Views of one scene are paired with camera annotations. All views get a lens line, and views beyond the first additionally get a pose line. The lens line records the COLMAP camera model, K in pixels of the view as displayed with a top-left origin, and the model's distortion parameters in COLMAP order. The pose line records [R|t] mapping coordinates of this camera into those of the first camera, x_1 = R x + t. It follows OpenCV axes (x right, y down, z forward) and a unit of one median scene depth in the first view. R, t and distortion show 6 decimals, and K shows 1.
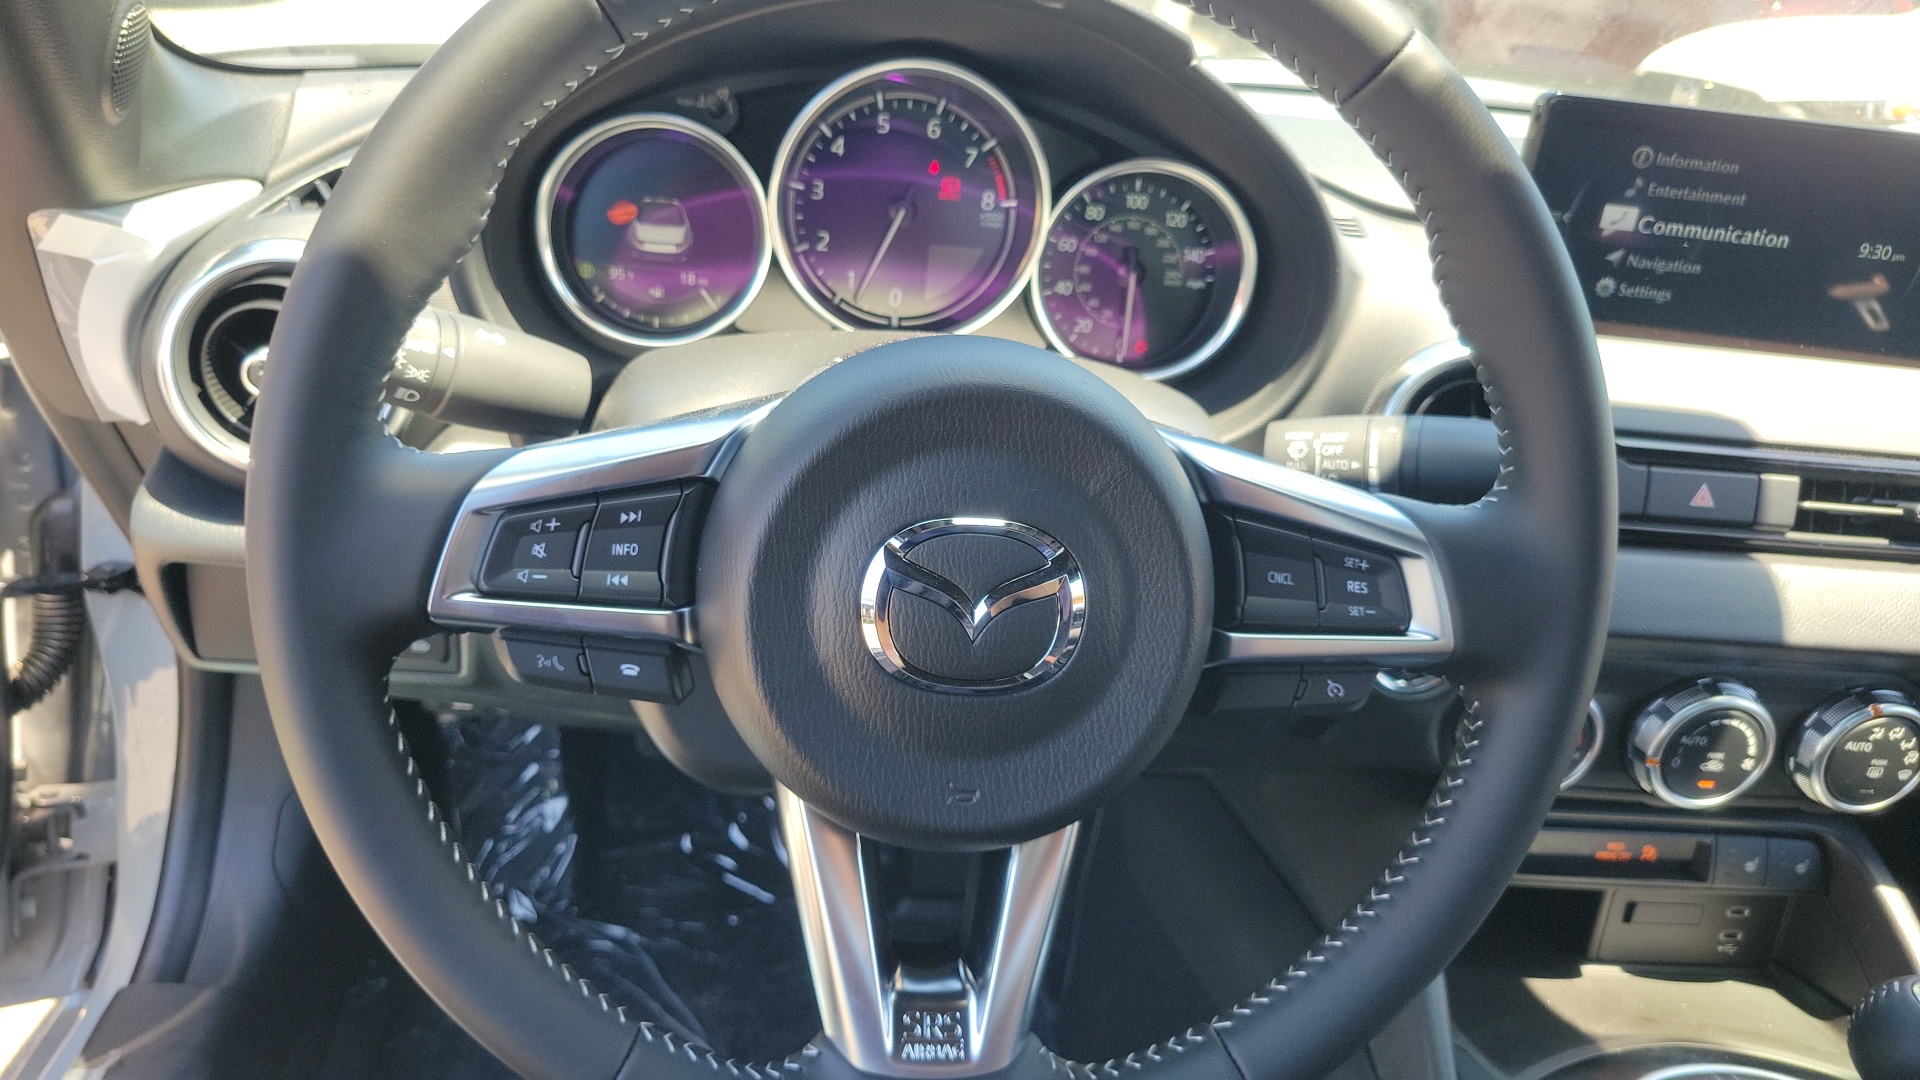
lens RADIAL K [[1445.6, 0, 934.9], [0, 1445.6, 533.0], [0, 0, 1]] dist [-0.003371, -0.004243]
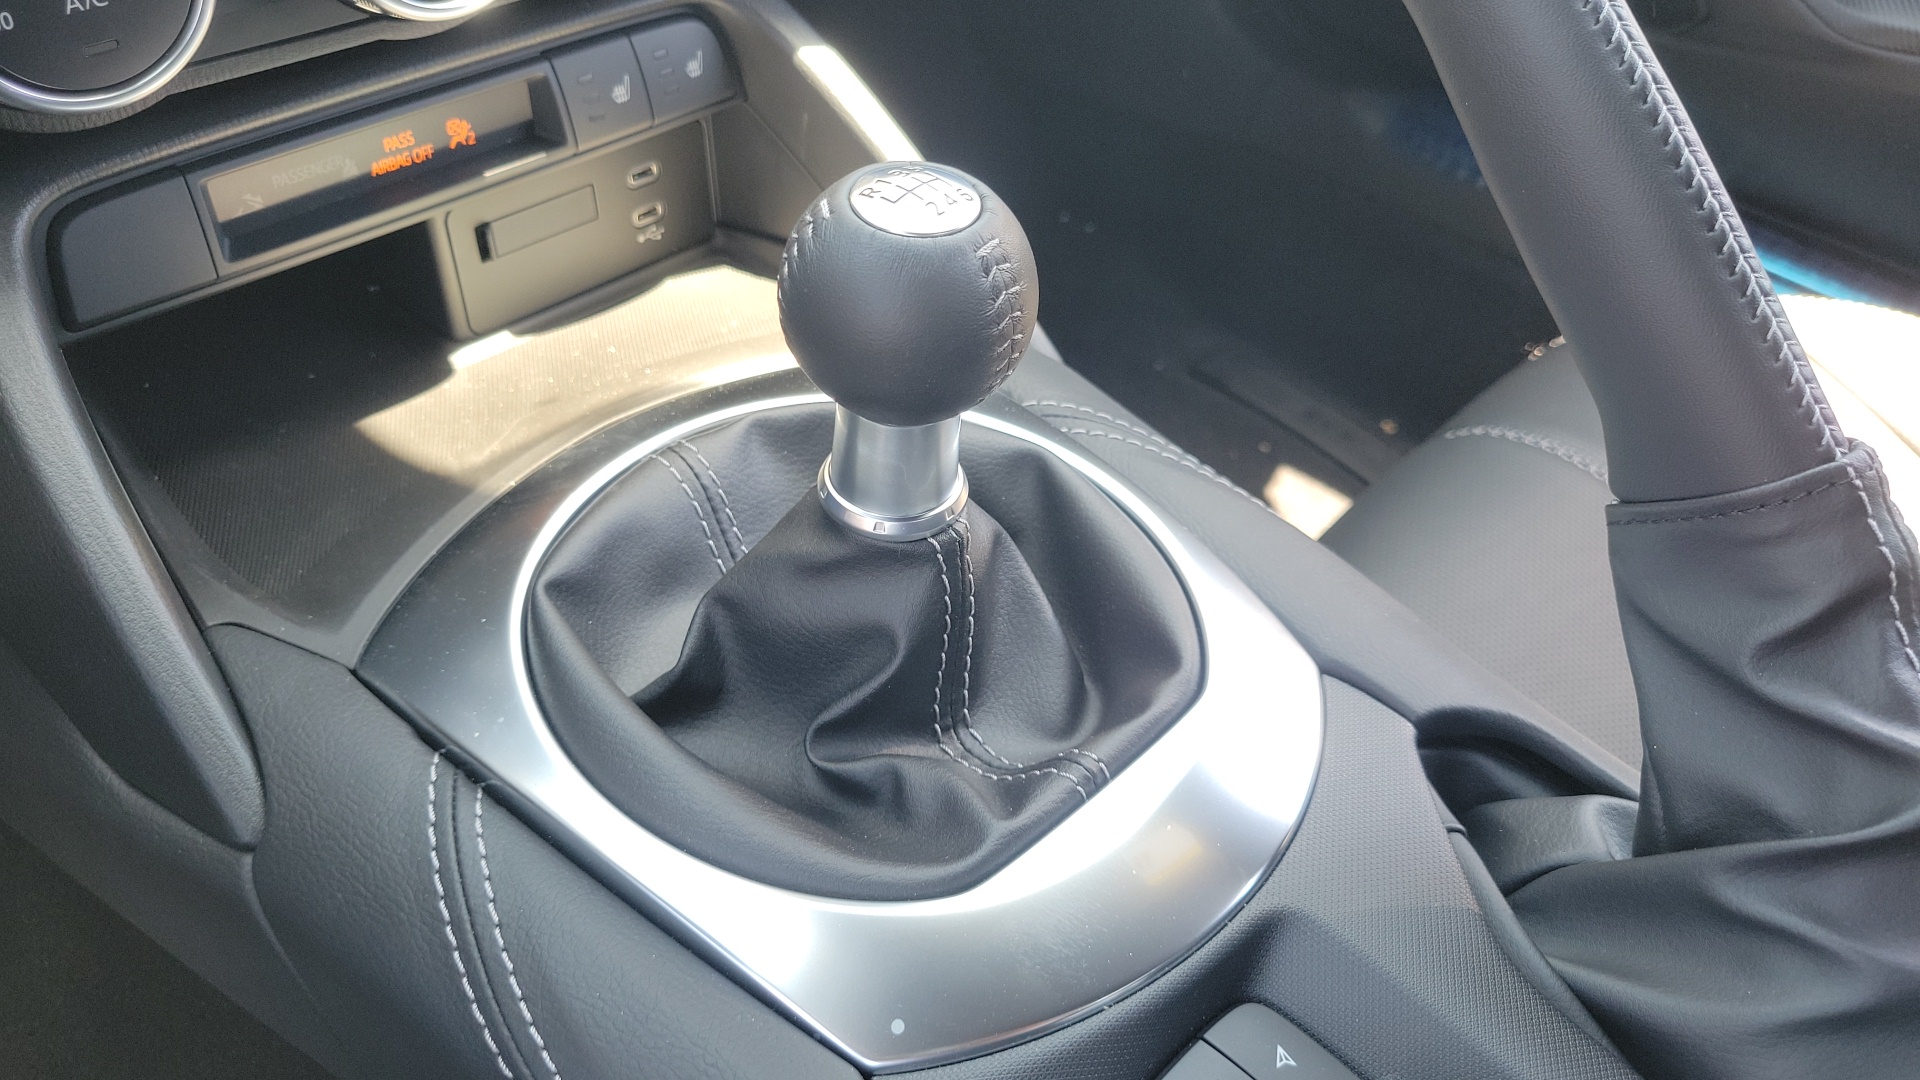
lens RADIAL K [[1445.6, 0, 934.9], [0, 1445.6, 533.0], [0, 0, 1]] dist [-0.003371, -0.004243]
pose [[0.762838, -0.476382, 0.437193, 0.326088], [0.256496, 0.843628, 0.471700, 0.140129], [-0.593538, -0.247693, 0.765742, 0.433266]]
